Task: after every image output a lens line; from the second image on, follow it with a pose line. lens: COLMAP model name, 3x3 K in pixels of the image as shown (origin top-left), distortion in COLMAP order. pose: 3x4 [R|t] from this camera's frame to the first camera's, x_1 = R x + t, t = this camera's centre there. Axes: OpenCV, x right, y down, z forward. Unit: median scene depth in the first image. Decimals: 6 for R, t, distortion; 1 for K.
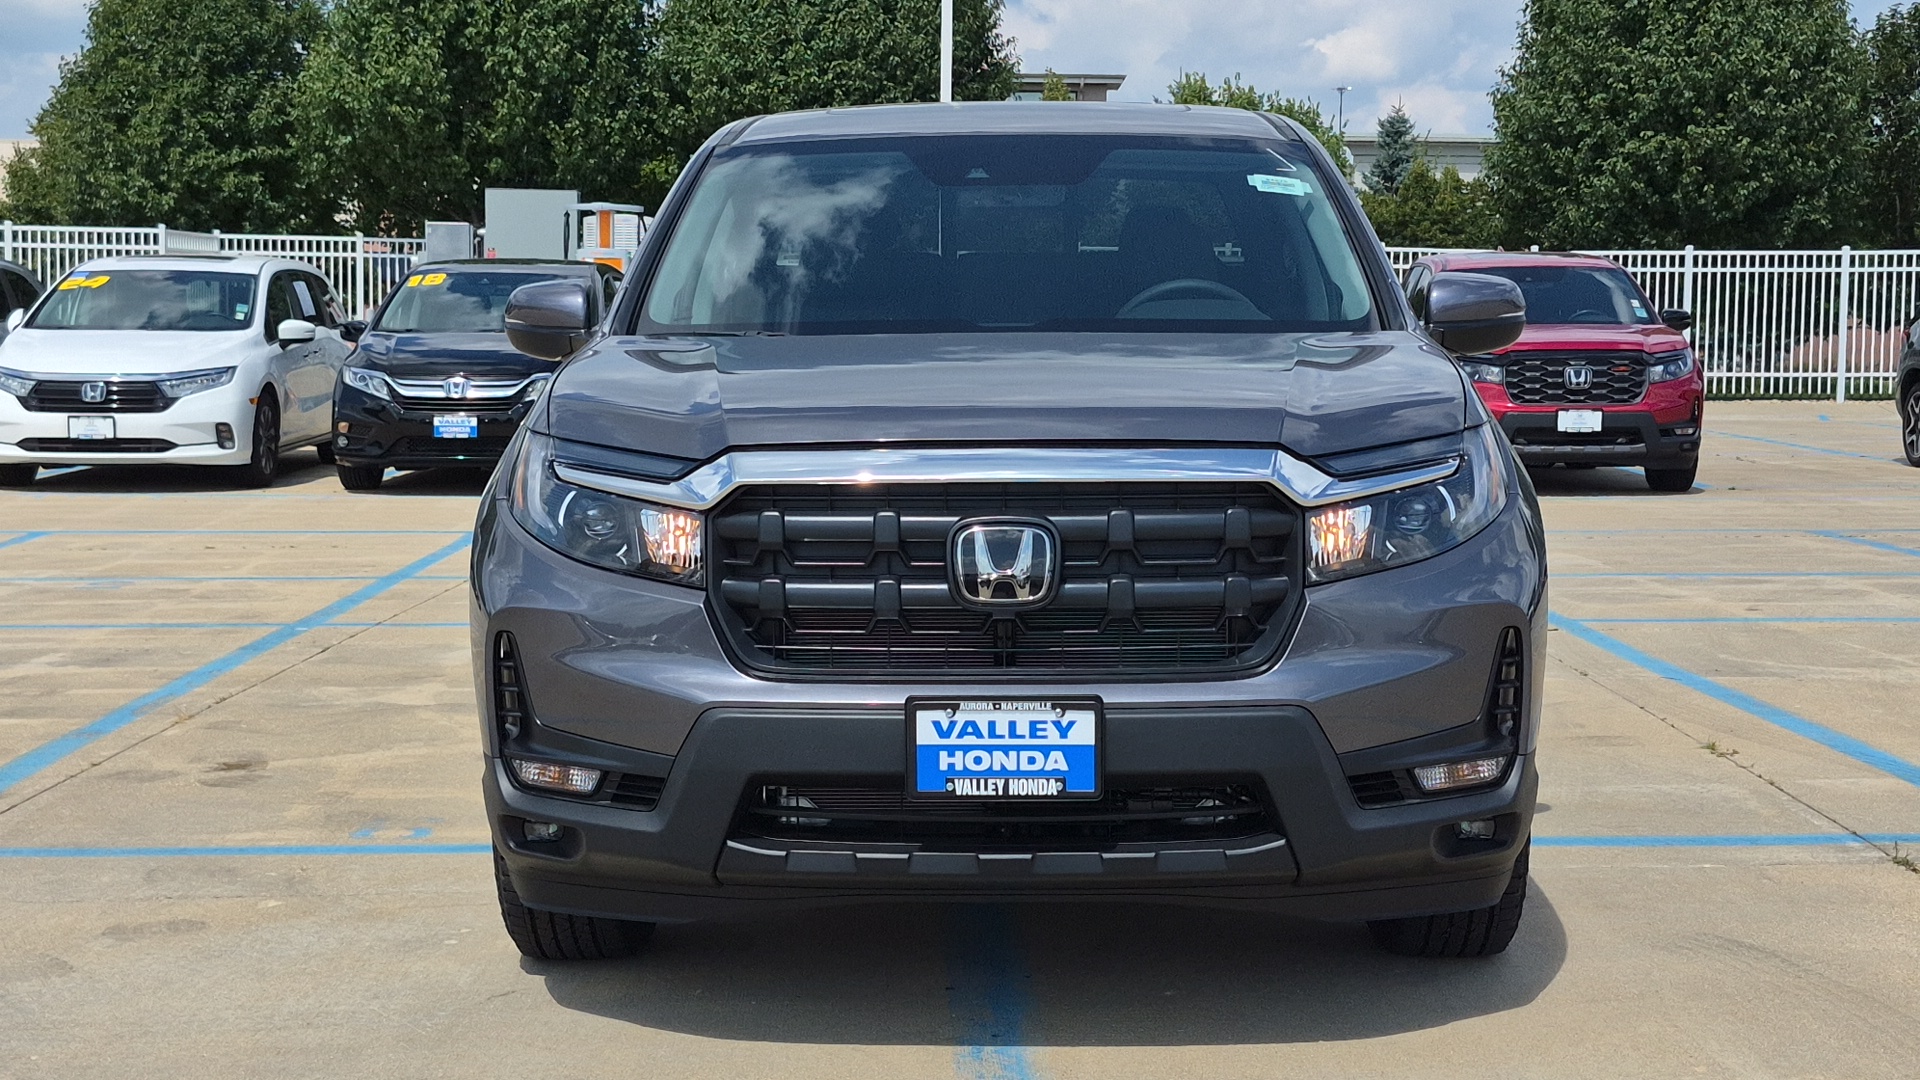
lens RADIAL K [[2710.9, 0, 960.0], [0, 2710.9, 540.0], [0, 0, 1]] dist [0.128770, -0.136397]
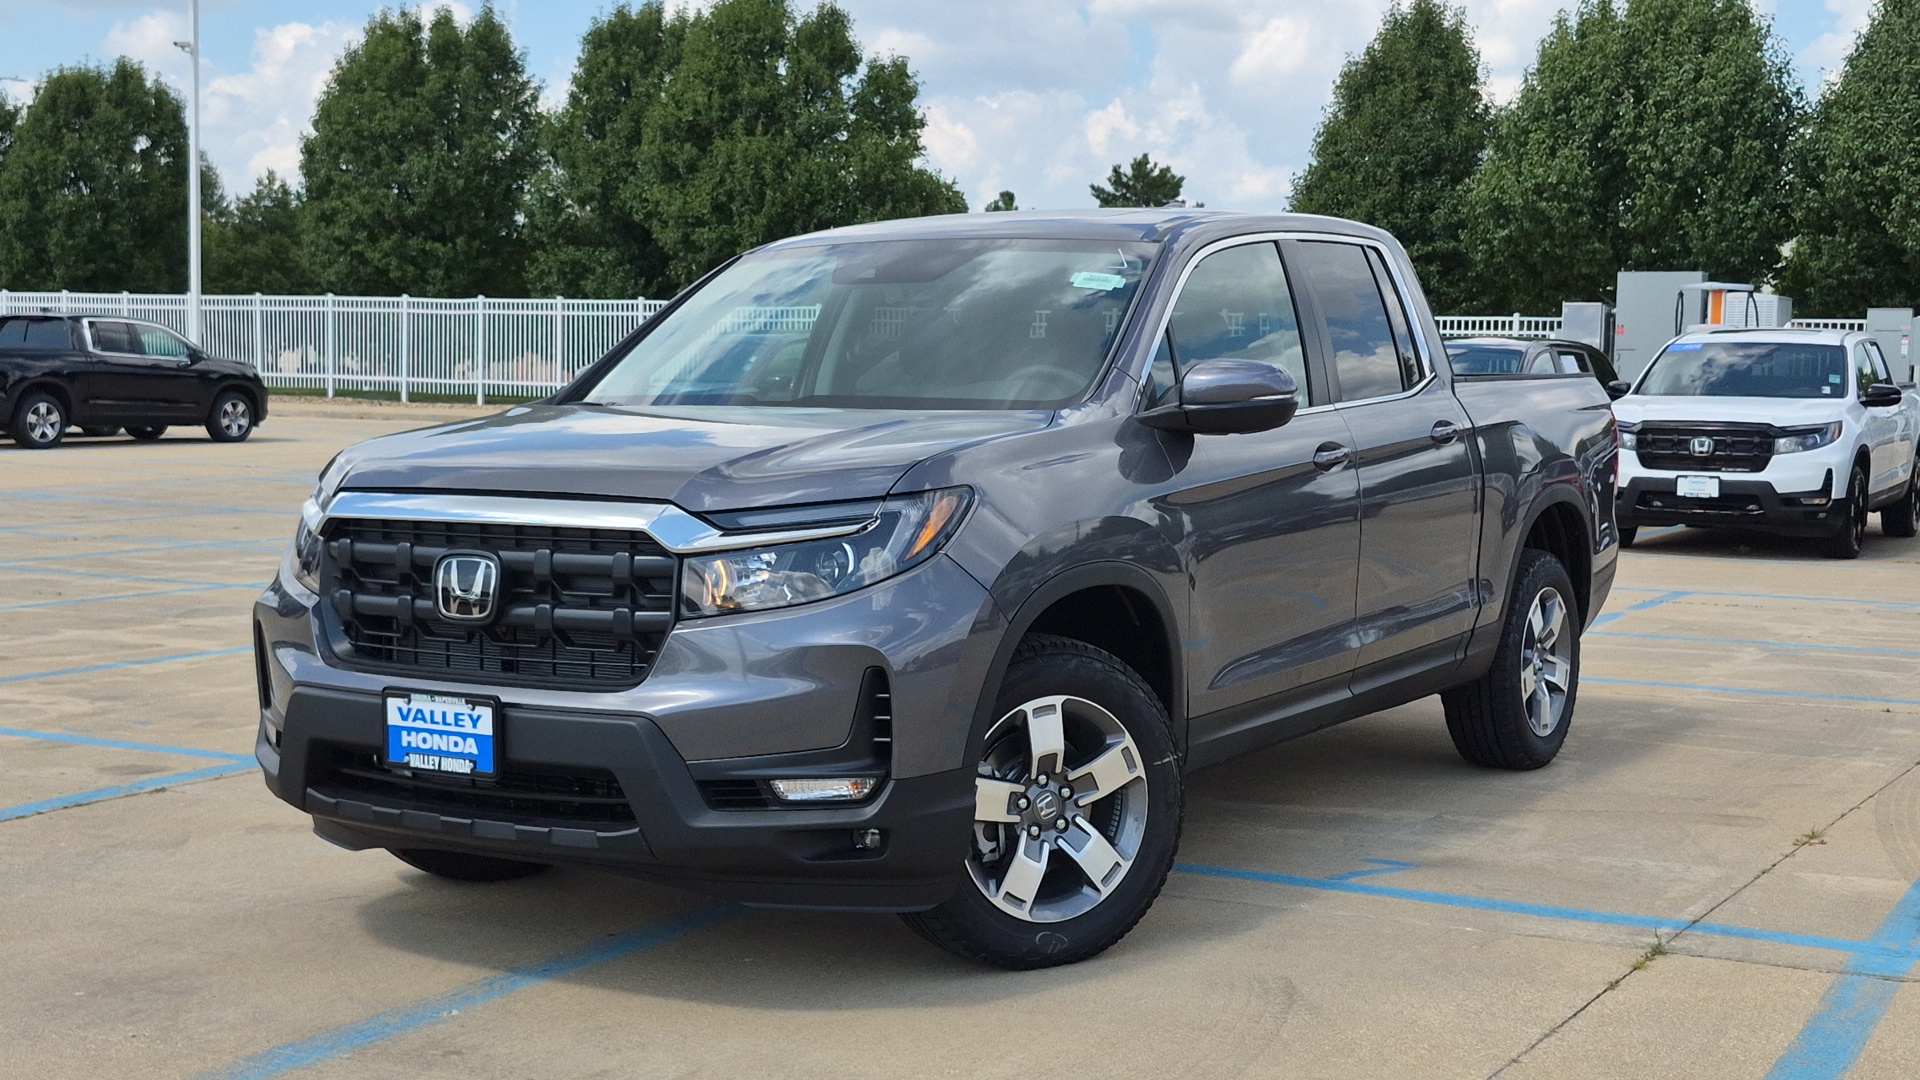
lens RADIAL K [[2364.5, 0, 954.8], [0, 2364.5, 536.8], [0, 0, 1]] dist [0.155342, -0.304388]
pose [[0.861371, 0.041098, -0.506311, 0.092043], [-0.050115, 0.998735, -0.004191, -0.002567], [0.505499, 0.028984, 0.862340, 0.018963]]
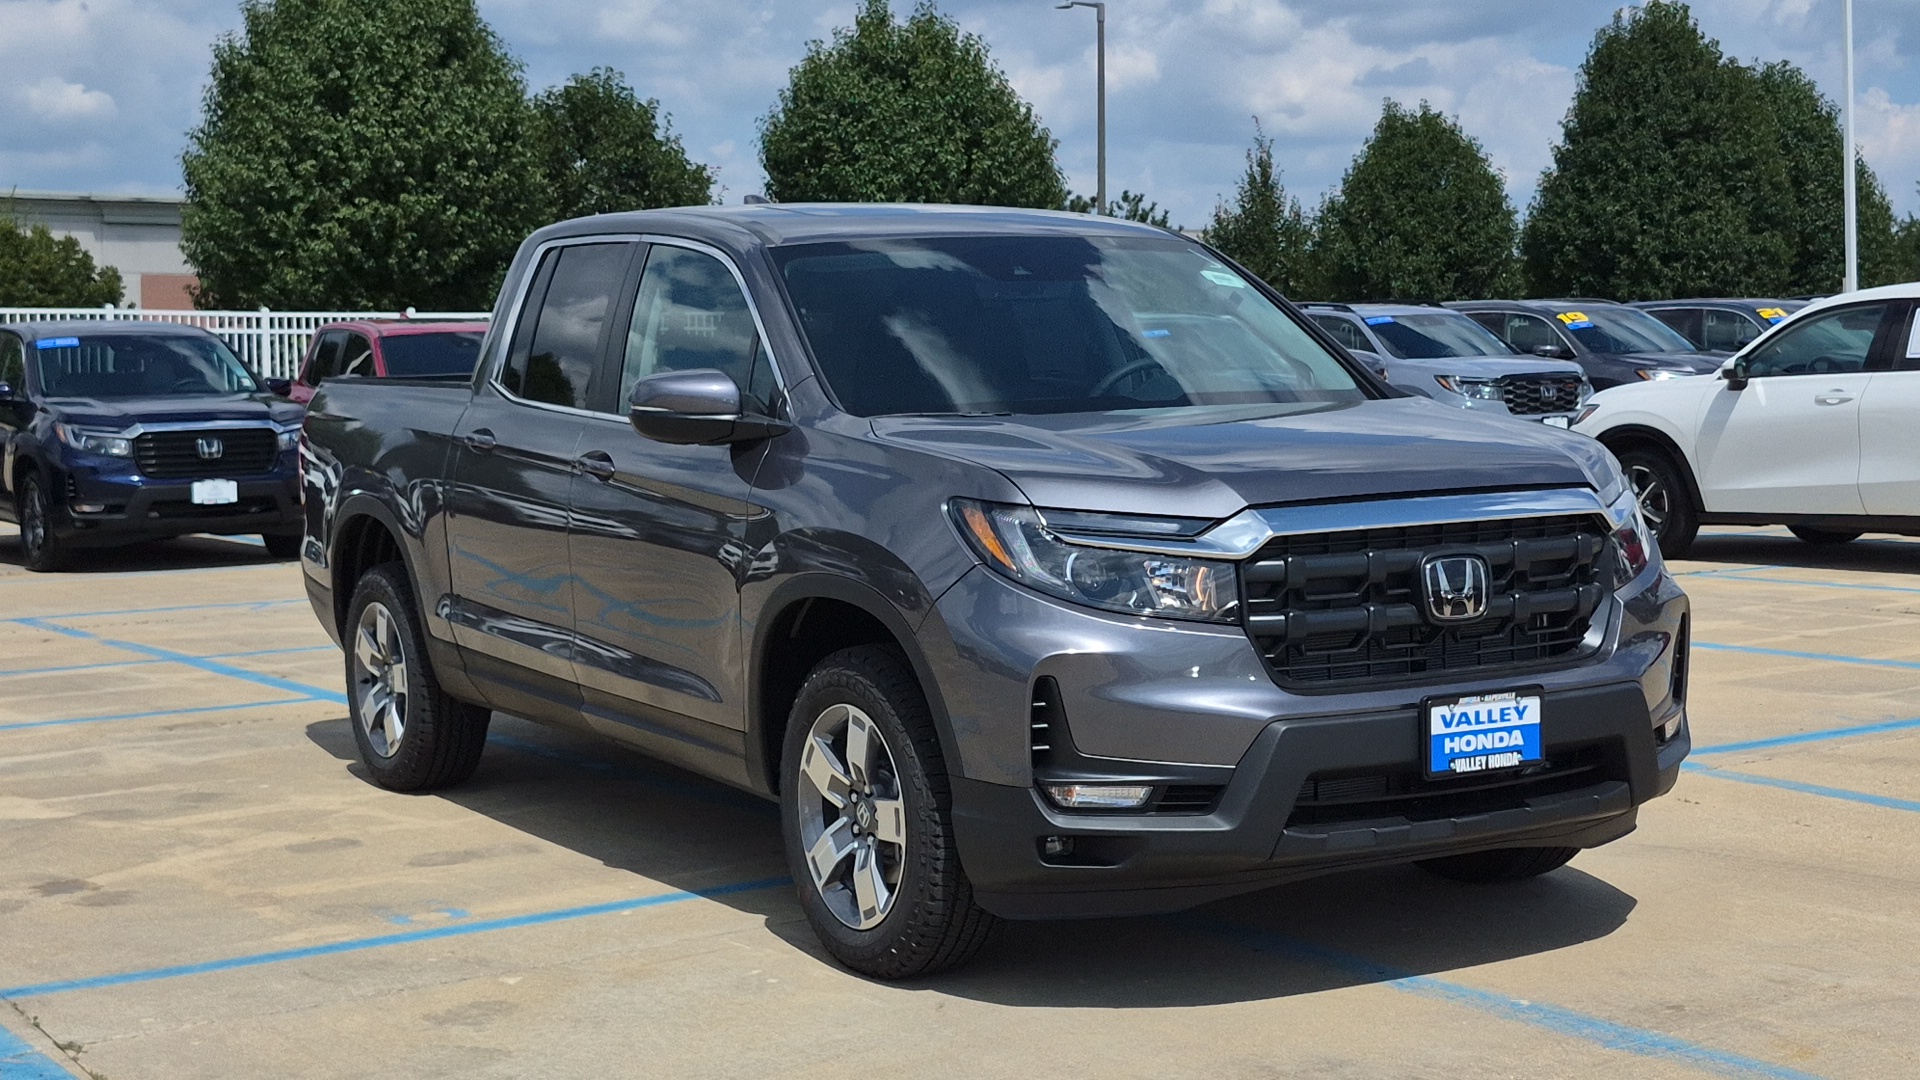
lens RADIAL K [[2710.9, 0, 960.0], [0, 2710.9, 540.0], [0, 0, 1]] dist [0.128770, -0.136397]
pose [[0.853581, -0.053362, 0.518220, -0.100185], [0.064020, 0.997945, -0.002690, -0.002968], [-0.517012, 0.035473, 0.855243, 0.003700]]
